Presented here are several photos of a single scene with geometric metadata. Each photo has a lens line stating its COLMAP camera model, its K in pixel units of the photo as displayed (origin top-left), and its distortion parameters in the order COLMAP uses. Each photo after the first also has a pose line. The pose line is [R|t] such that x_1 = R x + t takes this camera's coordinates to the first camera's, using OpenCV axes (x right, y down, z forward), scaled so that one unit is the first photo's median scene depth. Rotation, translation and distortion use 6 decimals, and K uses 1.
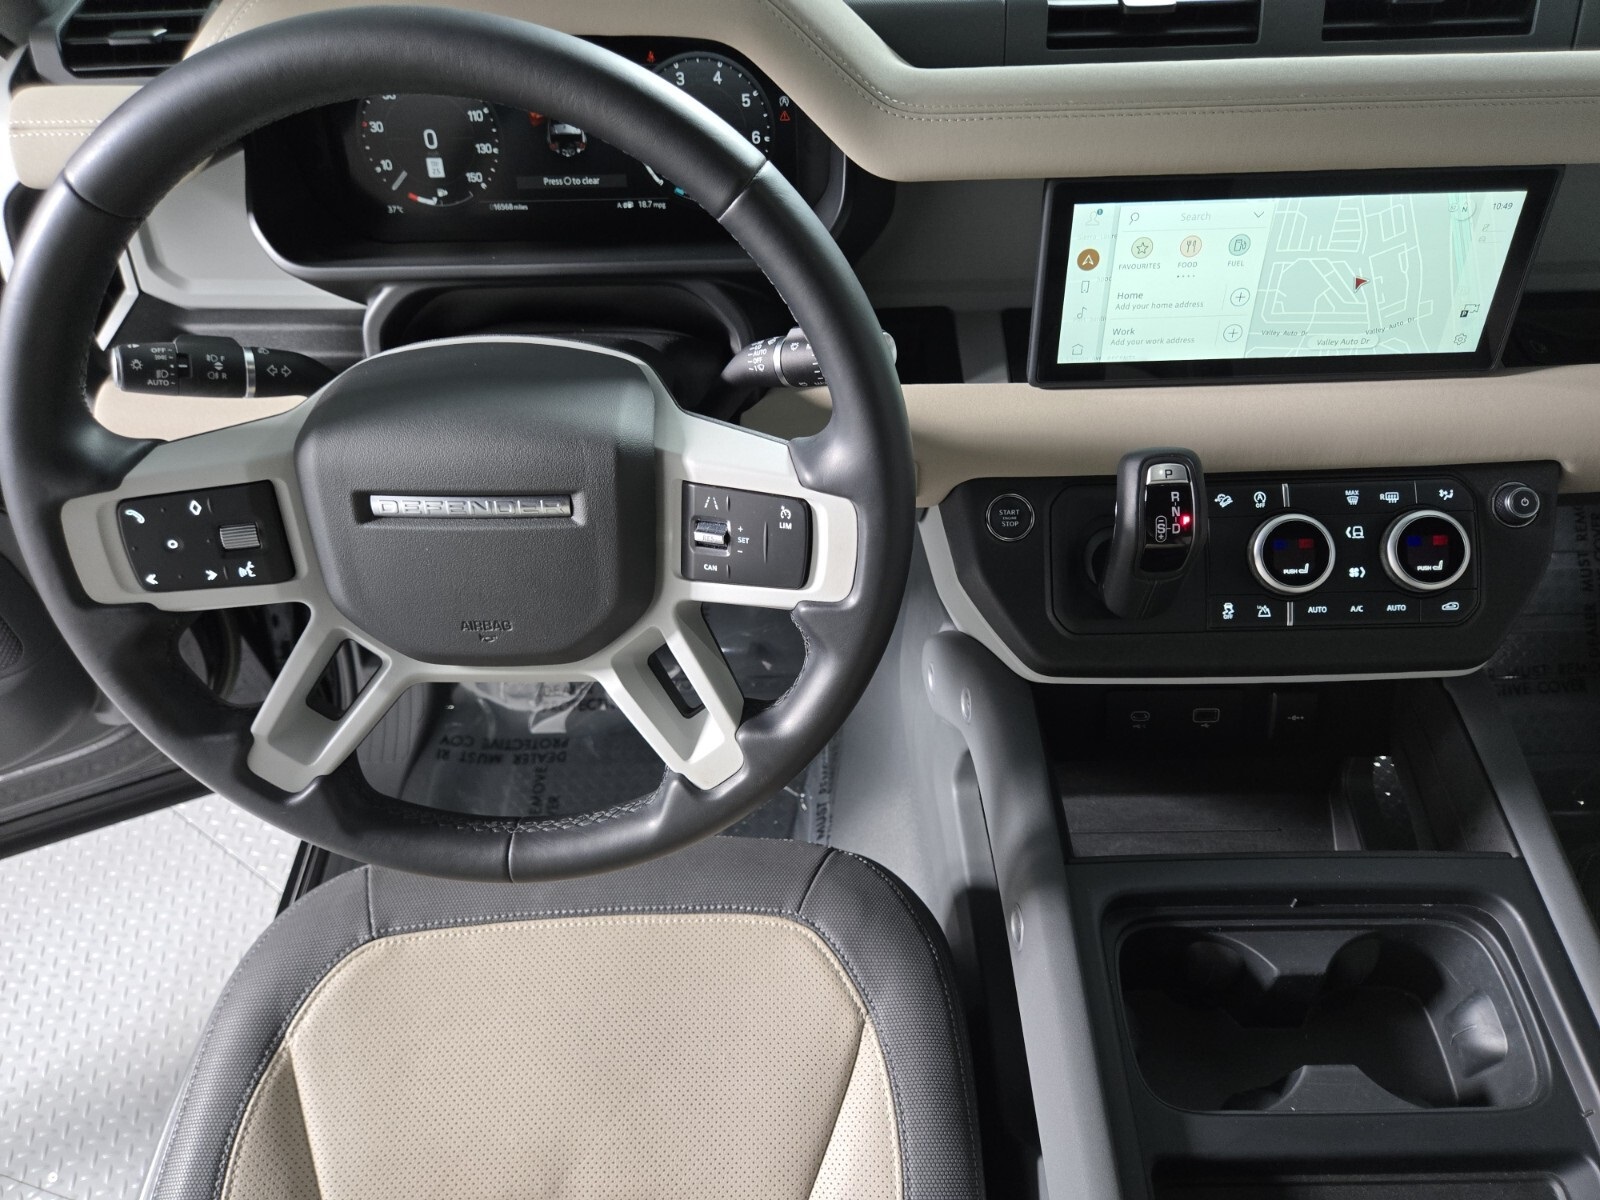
lens RADIAL K [[1148.2, 0, 813.0], [0, 1148.2, 601.4], [0, 0, 1]] dist [0.056789, -0.060216]
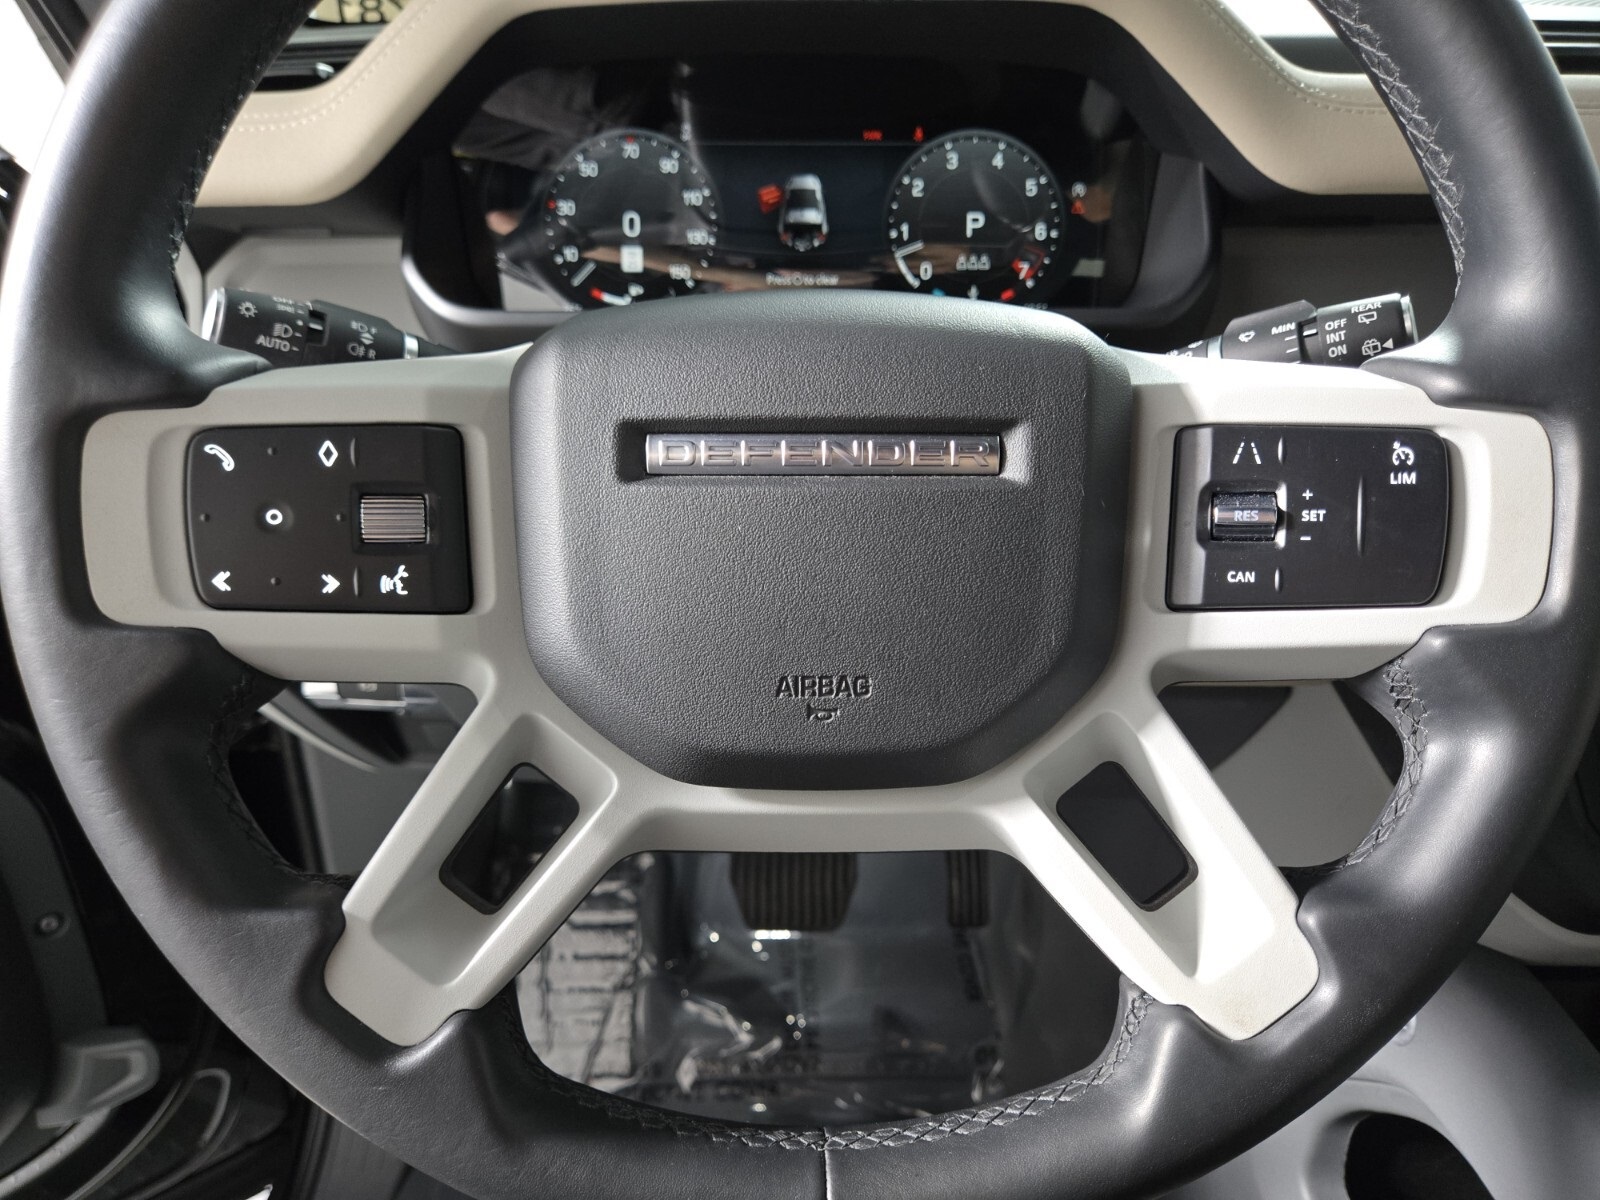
lens RADIAL K [[1148.2, 0, 808.0], [0, 1148.2, 591.3], [0, 0, 1]] dist [0.056789, -0.060216]
pose [[0.999724, 0.005475, 0.022826, -0.247478], [0.003806, 0.921759, -0.387746, 0.152446], [-0.023163, 0.387726, 0.921484, 0.400929]]
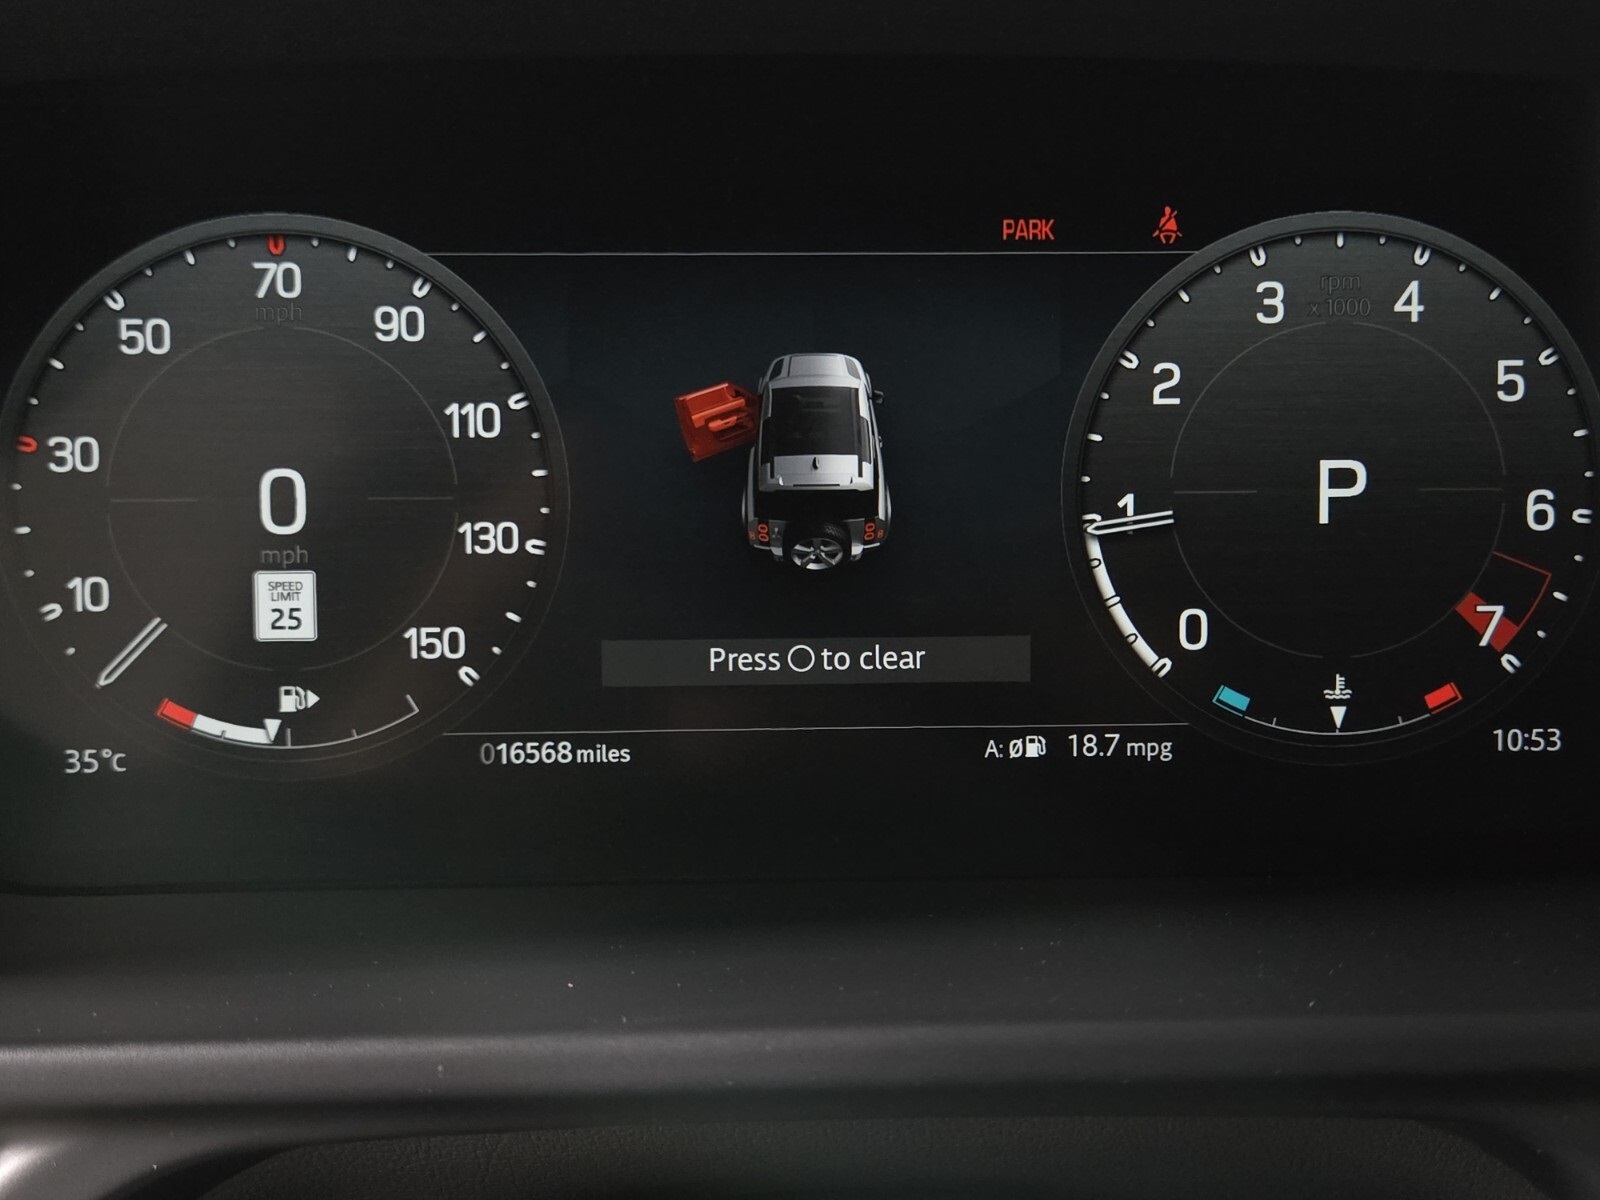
lens RADIAL K [[1148.2, 0, 869.8], [0, 1148.2, 541.8], [0, 0, 1]] dist [0.056789, -0.060216]
pose [[0.999913, 0.013118, -0.001597, -0.219167], [-0.012419, 0.891467, -0.452916, -0.302612], [-0.004518, 0.452896, 0.891552, 0.849594]]
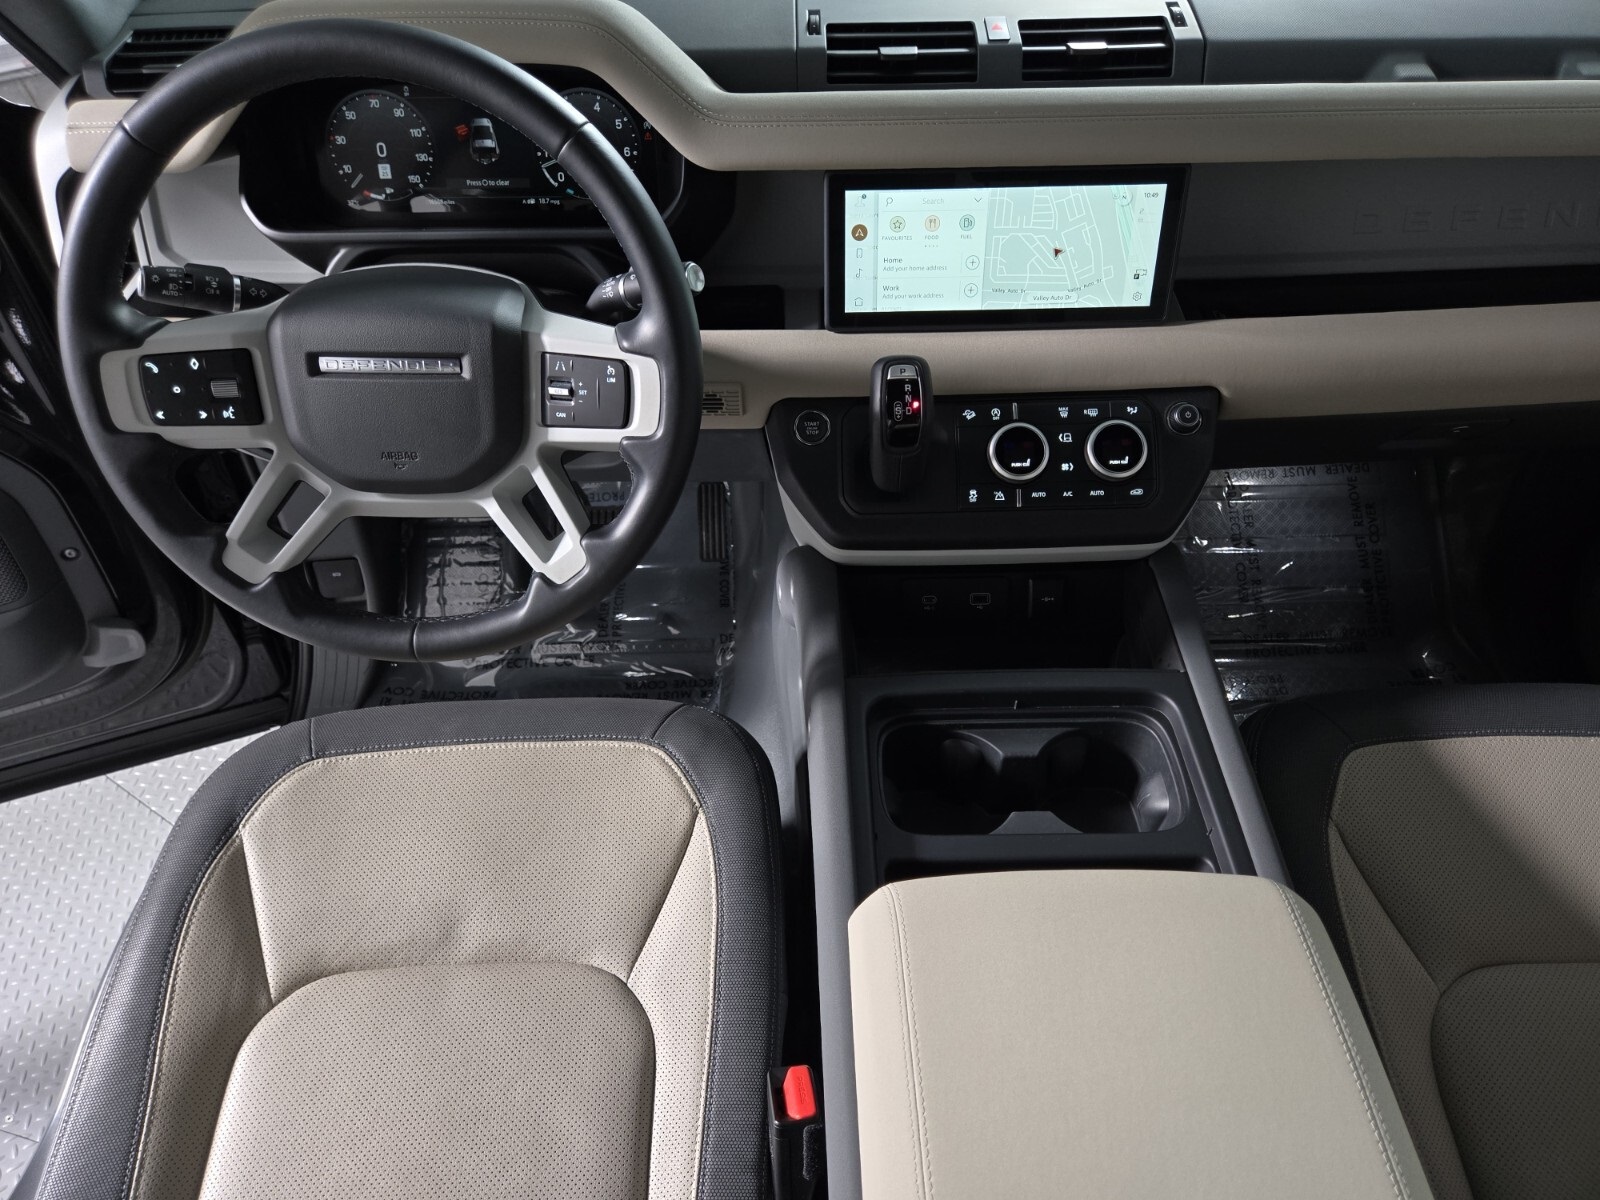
lens RADIAL K [[1148.2, 0, 814.9], [0, 1148.2, 600.7], [0, 0, 1]] dist [0.056789, -0.060216]
pose [[0.999732, 0.004423, 0.022730, 0.153604], [-0.002223, 0.995386, -0.095925, 0.267785], [-0.023049, 0.095849, 0.995129, -0.316825]]
